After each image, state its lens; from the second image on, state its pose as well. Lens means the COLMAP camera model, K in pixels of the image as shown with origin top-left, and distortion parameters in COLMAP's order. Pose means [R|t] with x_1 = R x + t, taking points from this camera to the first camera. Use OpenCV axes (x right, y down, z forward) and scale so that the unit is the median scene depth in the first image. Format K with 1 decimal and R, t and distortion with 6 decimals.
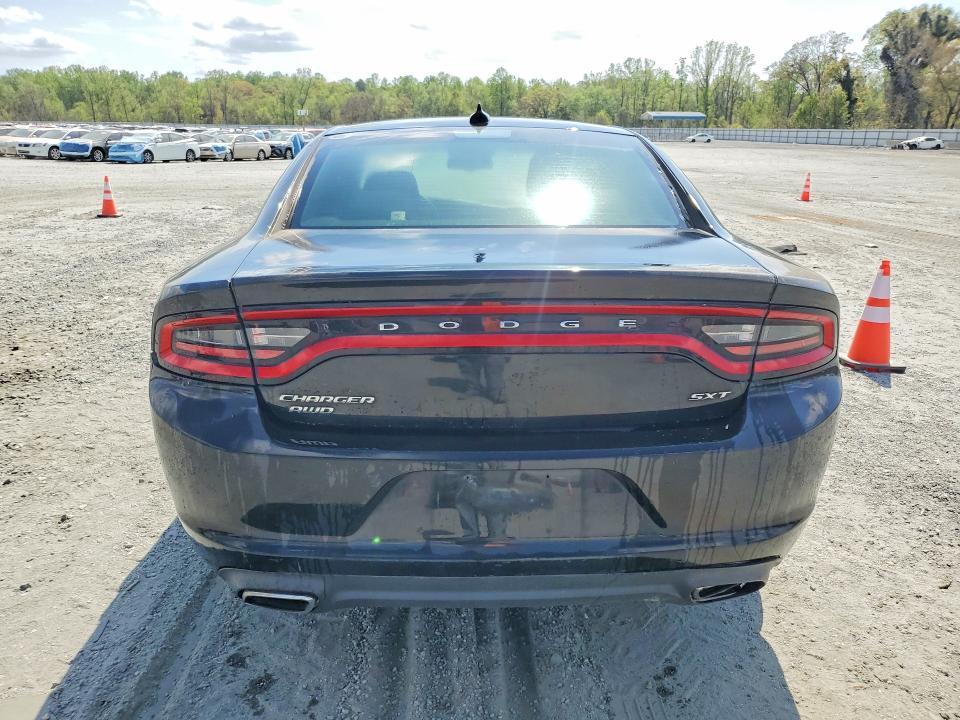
lens RADIAL K [[763.7, 0, 482.3], [0, 763.7, 360.9], [0, 0, 1]] dist [0.000199, -0.006078]
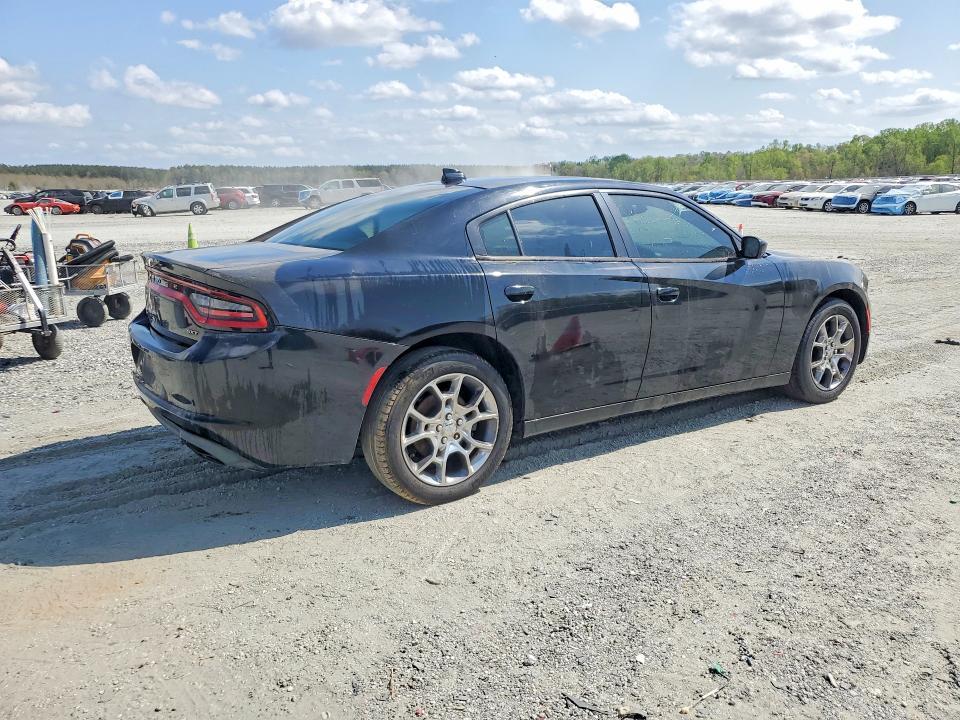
lens RADIAL K [[763.7, 0, 482.9], [0, 763.7, 359.5], [0, 0, 1]] dist [0.000199, -0.006078]
pose [[0.524570, 0.156316, -0.836894, 0.125826], [-0.213328, 0.975774, 0.048541, -0.006709], [0.824207, 0.153070, 0.545208, 0.035260]]
